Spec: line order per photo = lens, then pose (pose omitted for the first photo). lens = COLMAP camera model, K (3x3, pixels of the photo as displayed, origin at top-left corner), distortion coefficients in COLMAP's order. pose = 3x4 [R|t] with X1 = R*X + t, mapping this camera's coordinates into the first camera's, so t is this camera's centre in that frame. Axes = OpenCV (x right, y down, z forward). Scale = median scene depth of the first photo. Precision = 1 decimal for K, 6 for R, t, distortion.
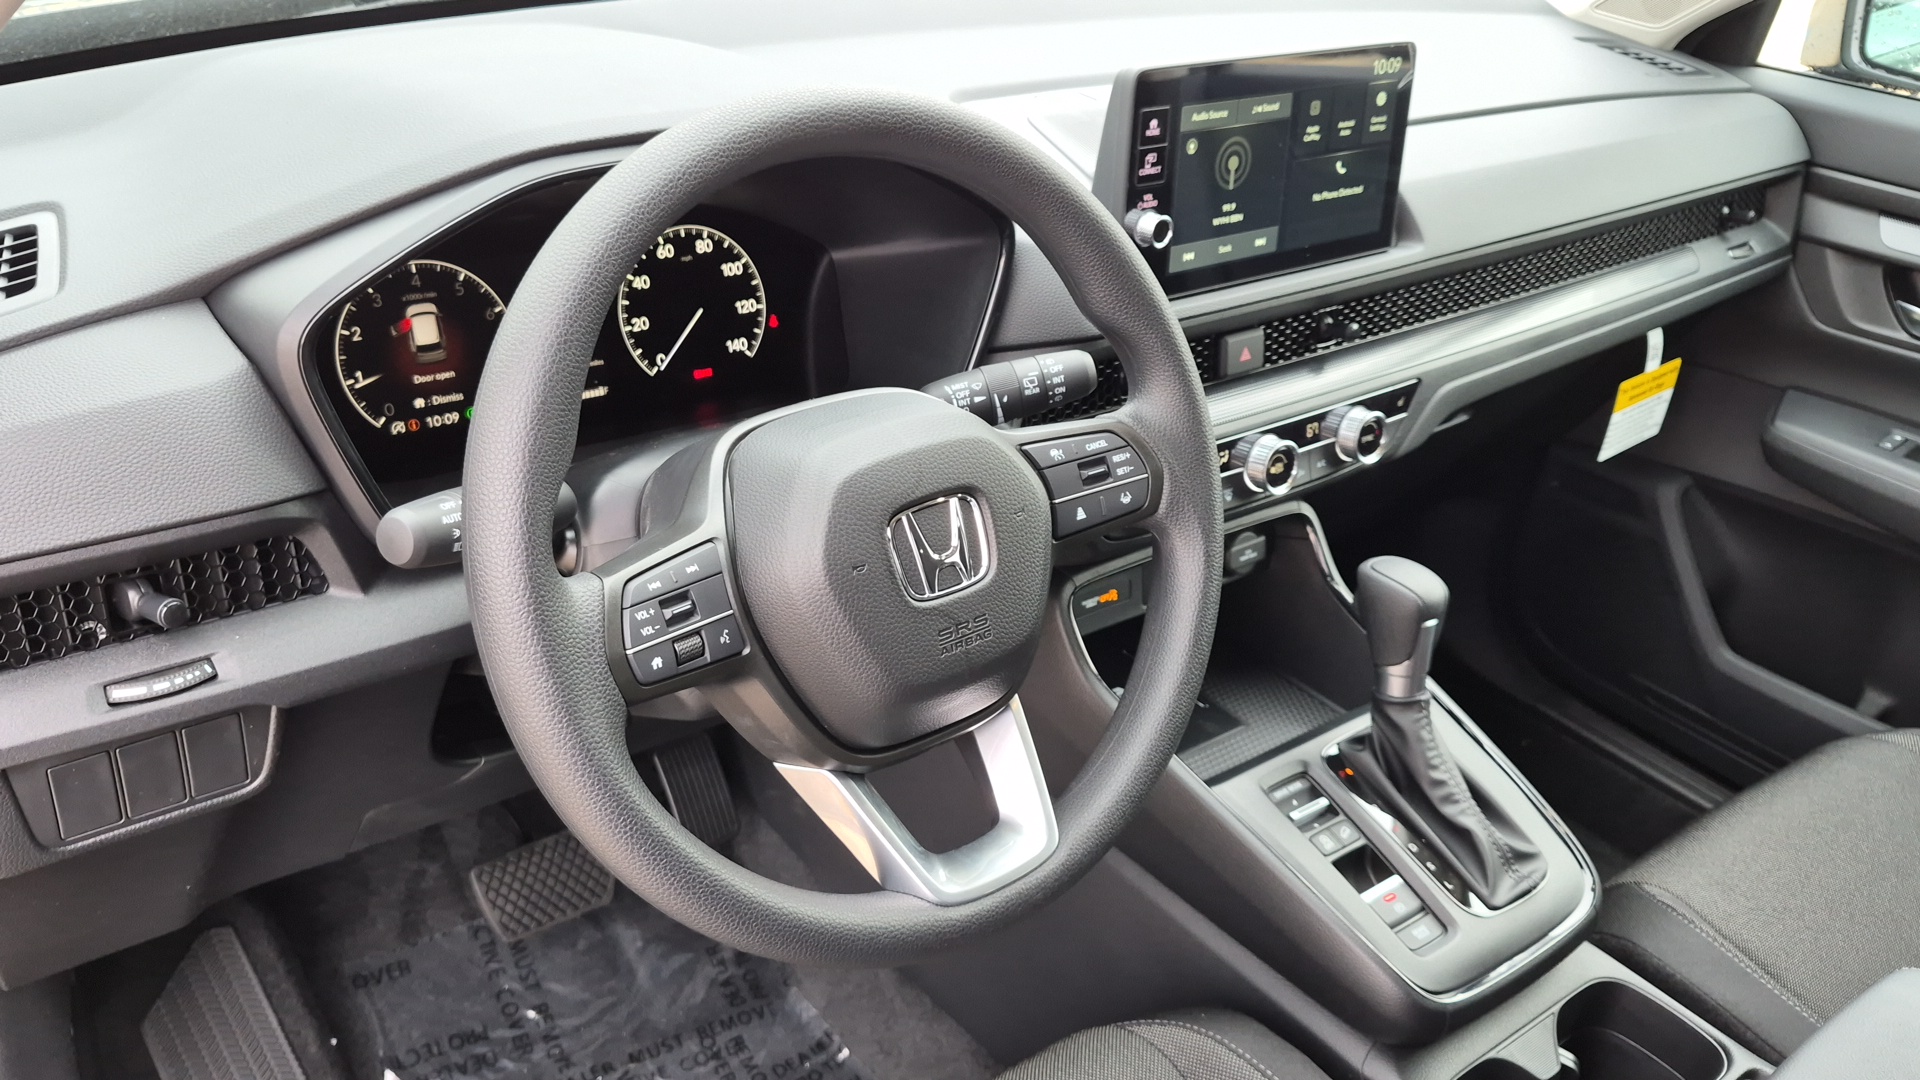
lens RADIAL K [[1590.2, 0, 960.2], [0, 1590.2, 536.9], [0, 0, 1]] dist [0.045220, -0.001258]
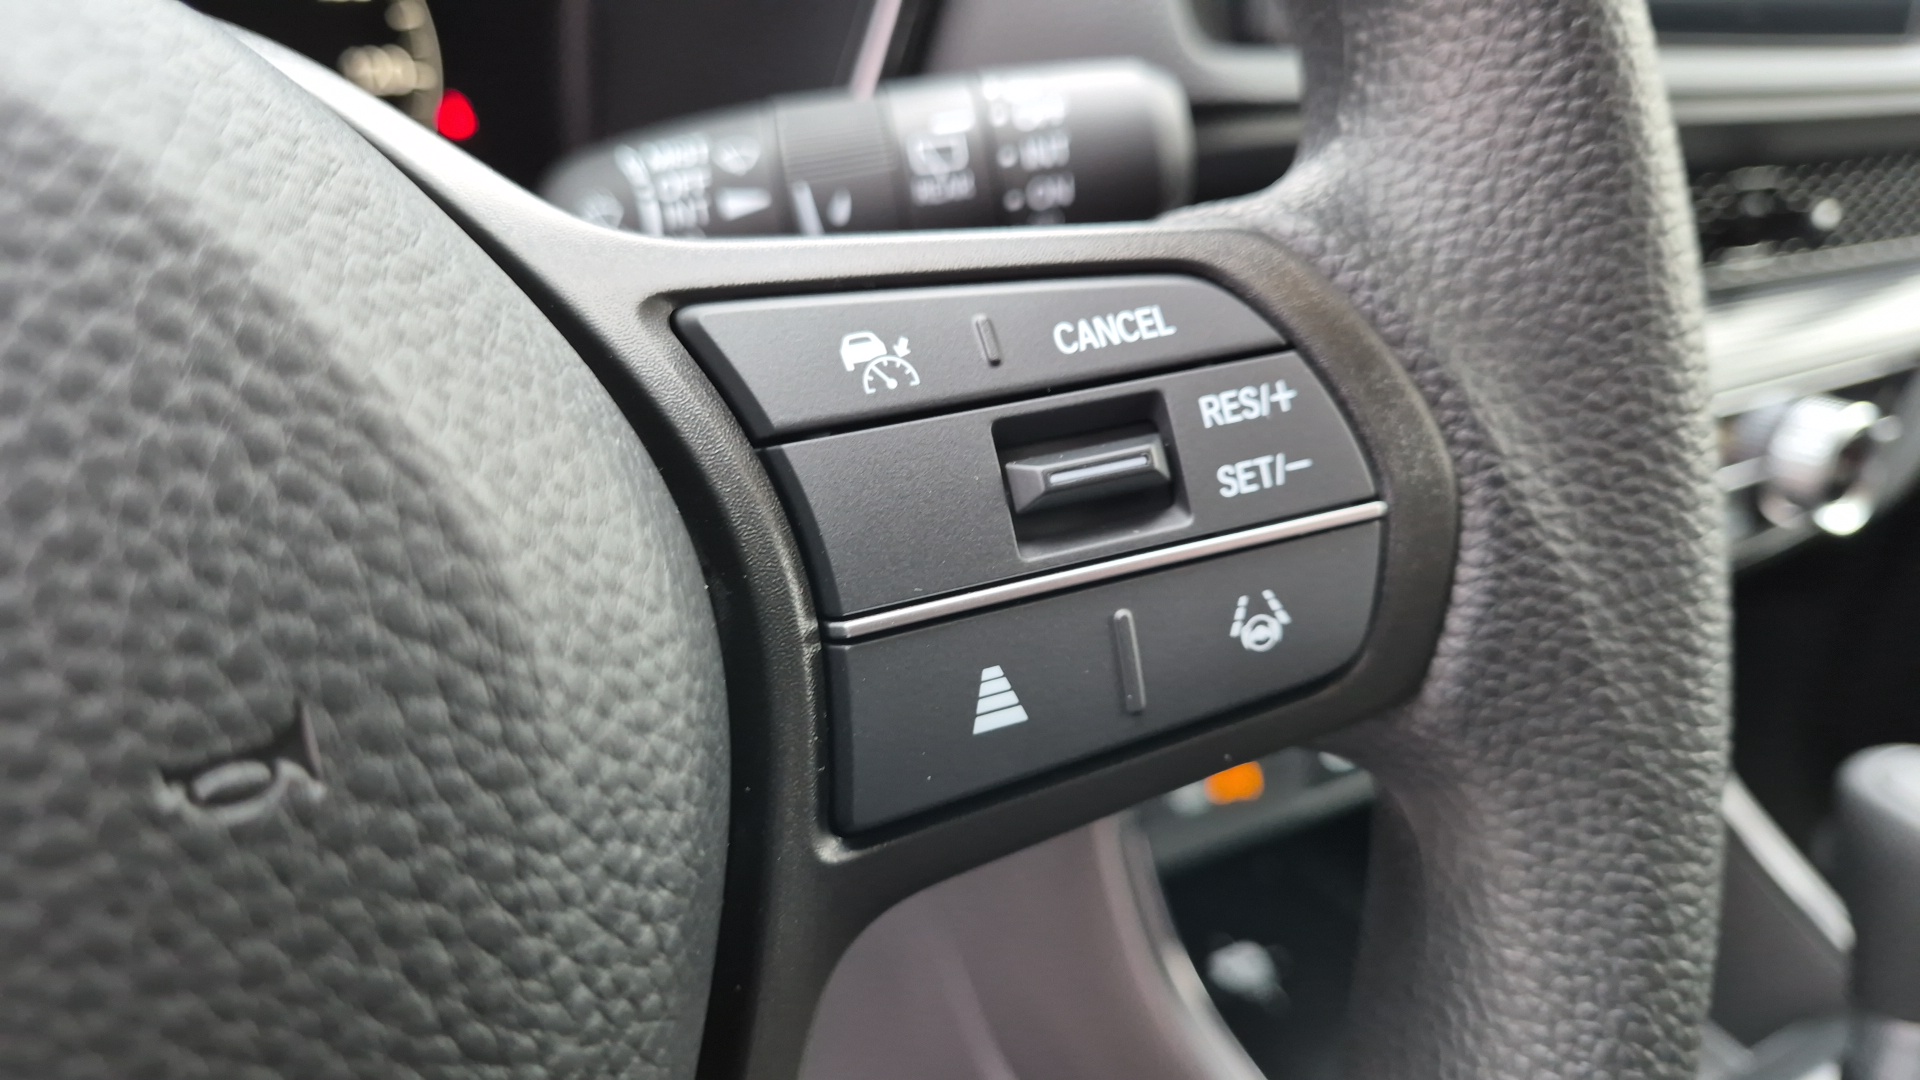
lens RADIAL K [[1263.1, 0, 964.7], [0, 1263.1, 542.6], [0, 0, 1]] dist [0.006153, -0.000286]
pose [[0.987332, 0.055990, -0.148464, 0.076727], [-0.058859, 0.998154, -0.015003, -0.024886], [0.147349, 0.023552, 0.988804, 0.712994]]
